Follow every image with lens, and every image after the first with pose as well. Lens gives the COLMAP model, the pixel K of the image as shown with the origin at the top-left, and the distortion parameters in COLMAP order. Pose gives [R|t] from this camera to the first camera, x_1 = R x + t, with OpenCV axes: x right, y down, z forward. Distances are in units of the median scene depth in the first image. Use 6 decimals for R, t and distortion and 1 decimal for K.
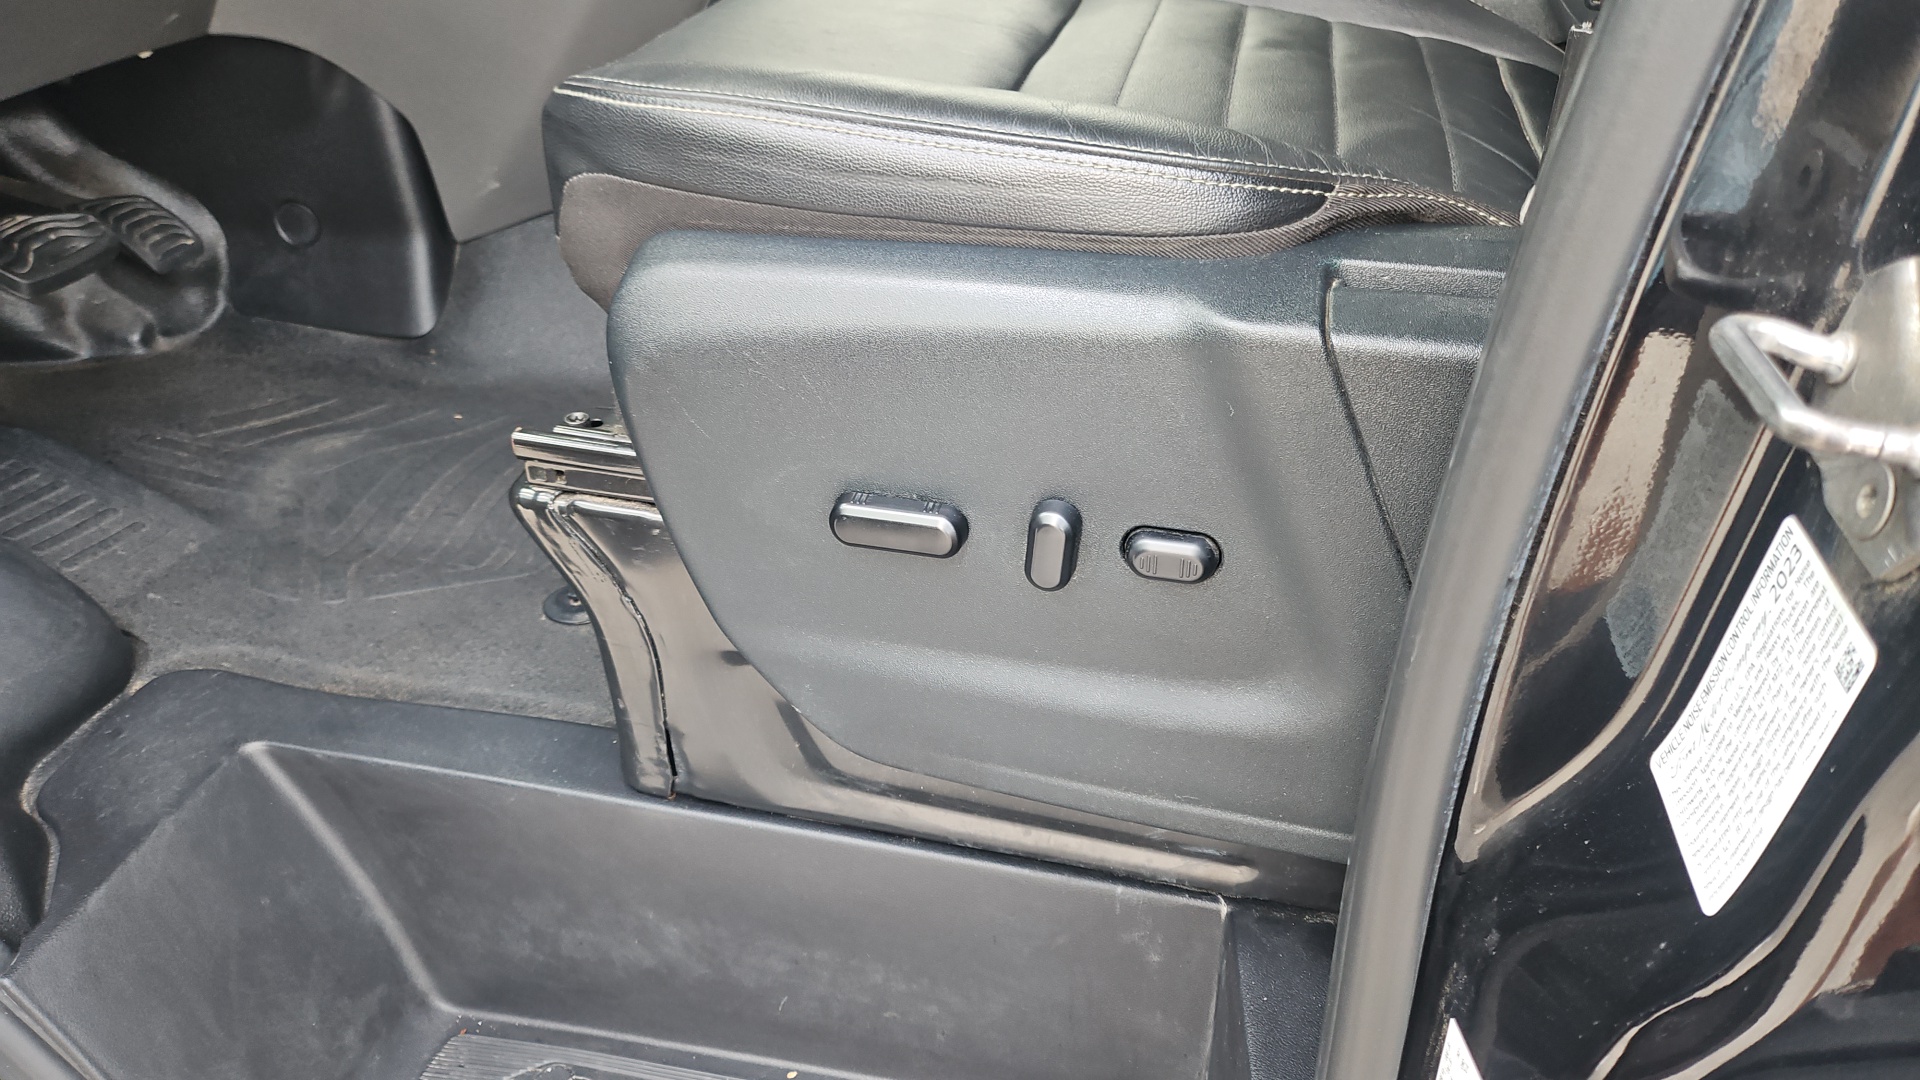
lens RADIAL K [[1346.5, 0, 966.1], [0, 1346.5, 620.8], [0, 0, 1]] dist [0.058989, 0.001297]
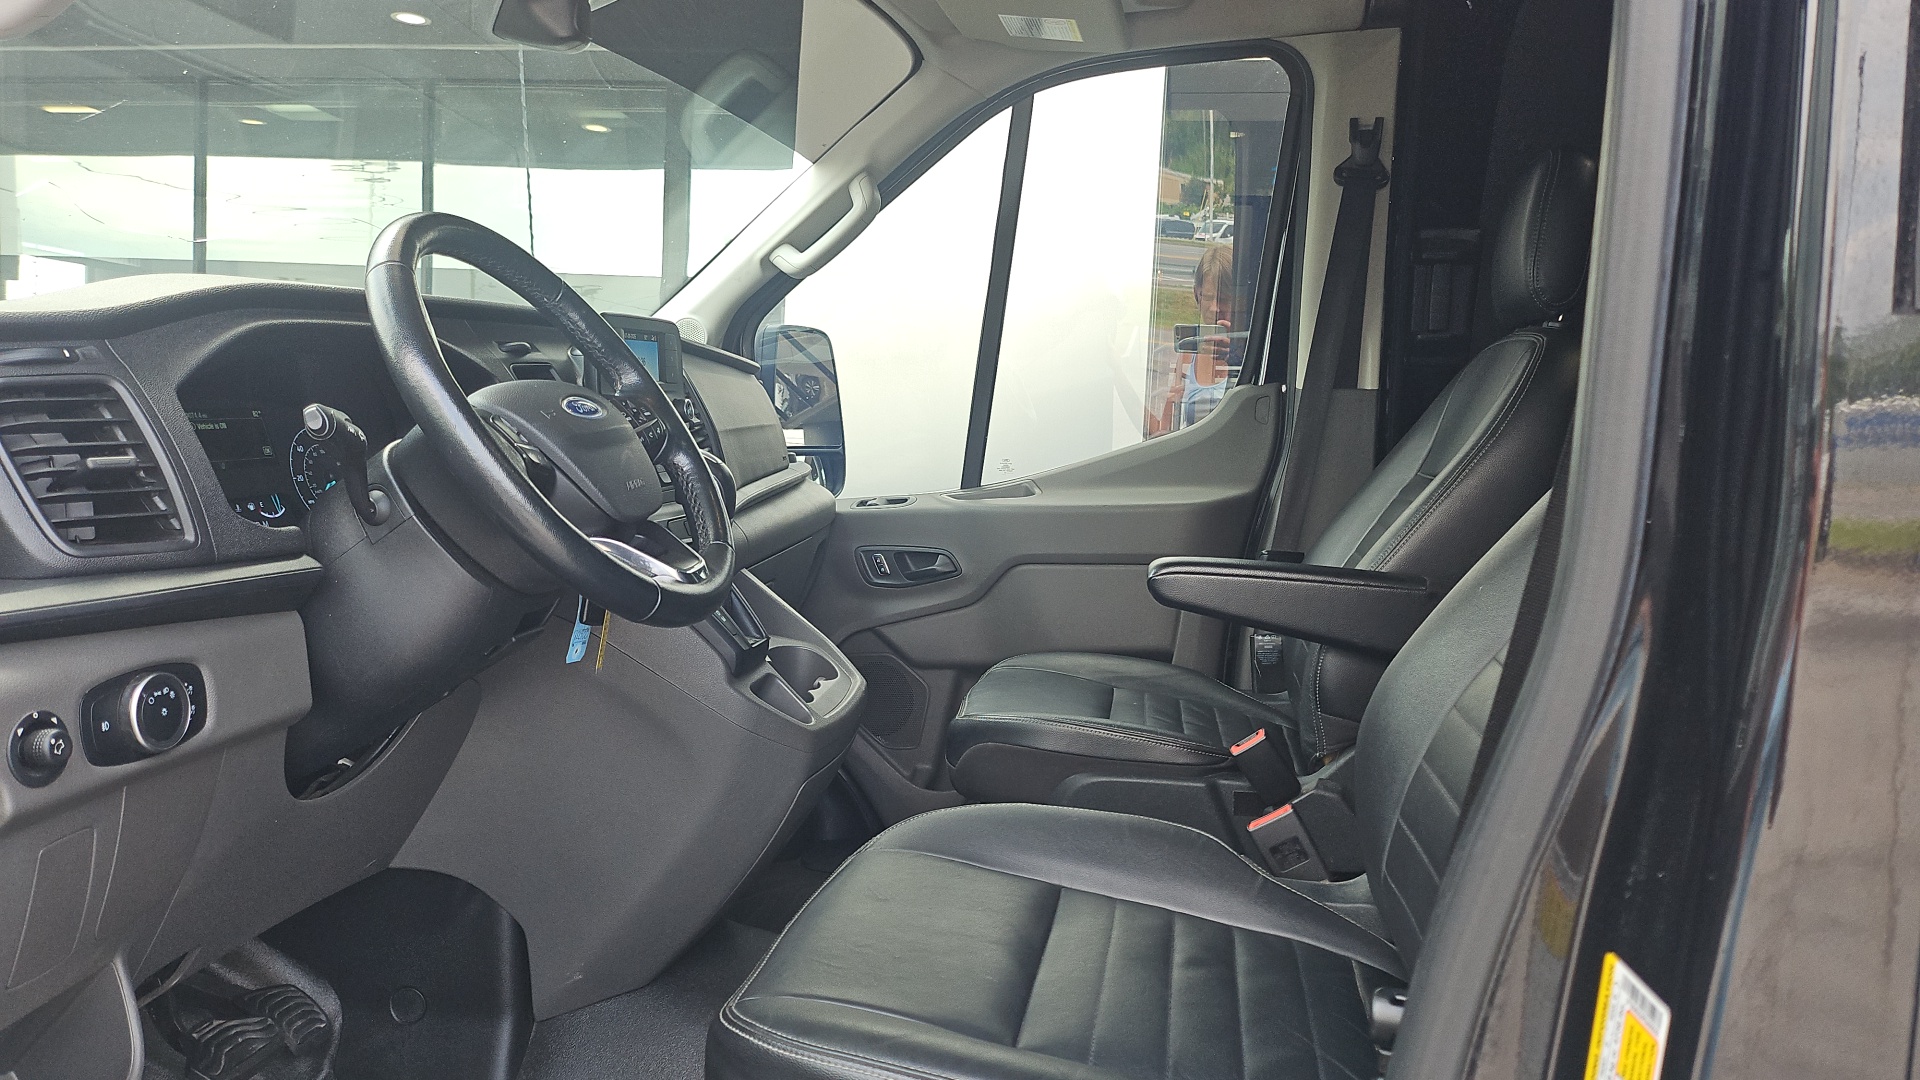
lens RADIAL K [[1346.5, 0, 966.1], [0, 1346.5, 620.8], [0, 0, 1]] dist [0.058989, 0.001297]
pose [[0.997279, 0.060012, 0.042811, -0.076222], [-0.034132, 0.890648, -0.453410, -0.070542], [-0.065339, 0.450715, 0.890273, -0.323678]]
